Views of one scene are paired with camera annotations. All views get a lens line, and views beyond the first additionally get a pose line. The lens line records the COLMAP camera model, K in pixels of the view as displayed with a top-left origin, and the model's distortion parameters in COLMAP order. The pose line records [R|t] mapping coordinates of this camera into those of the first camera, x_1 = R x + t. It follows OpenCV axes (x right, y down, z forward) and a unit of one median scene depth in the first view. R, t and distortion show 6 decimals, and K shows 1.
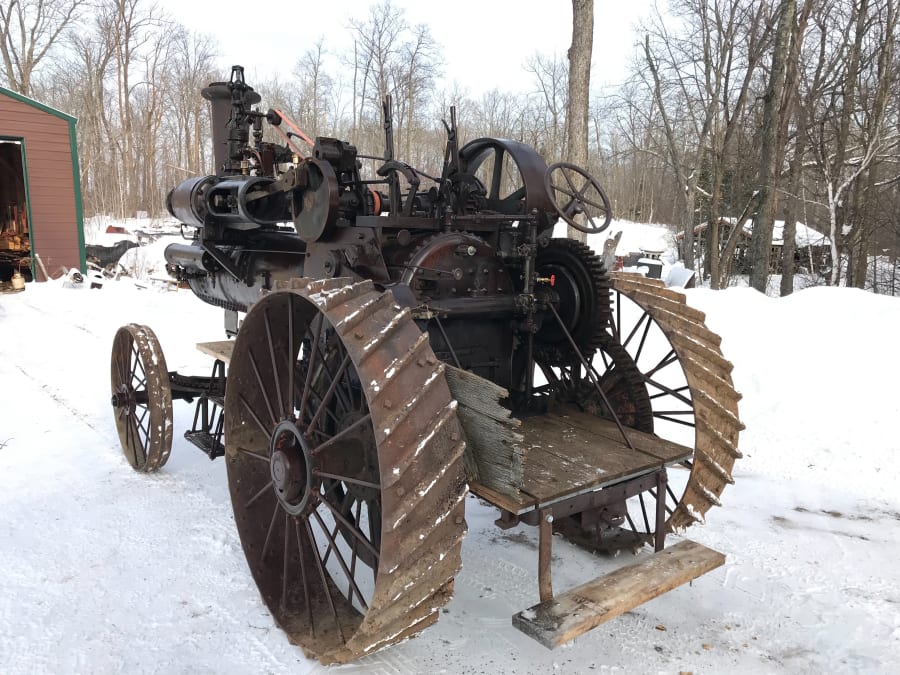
lens RADIAL K [[756.0, 0, 450.0], [0, 756.0, 337.5], [0, 0, 1]] dist [0.010670, 0.012002]
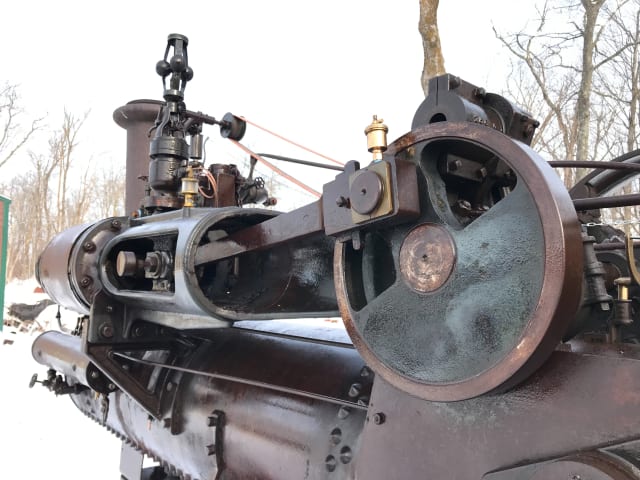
lens RADIAL K [[537.6, 0, 320.0], [0, 537.6, 240.0], [0, 0, 1]] dist [0.010670, 0.012002]
pose [[0.998608, 0.006888, 0.052296, -0.188451], [0.005282, 0.973394, -0.229075, -0.109510], [-0.052483, 0.229032, 0.972003, 0.617585]]
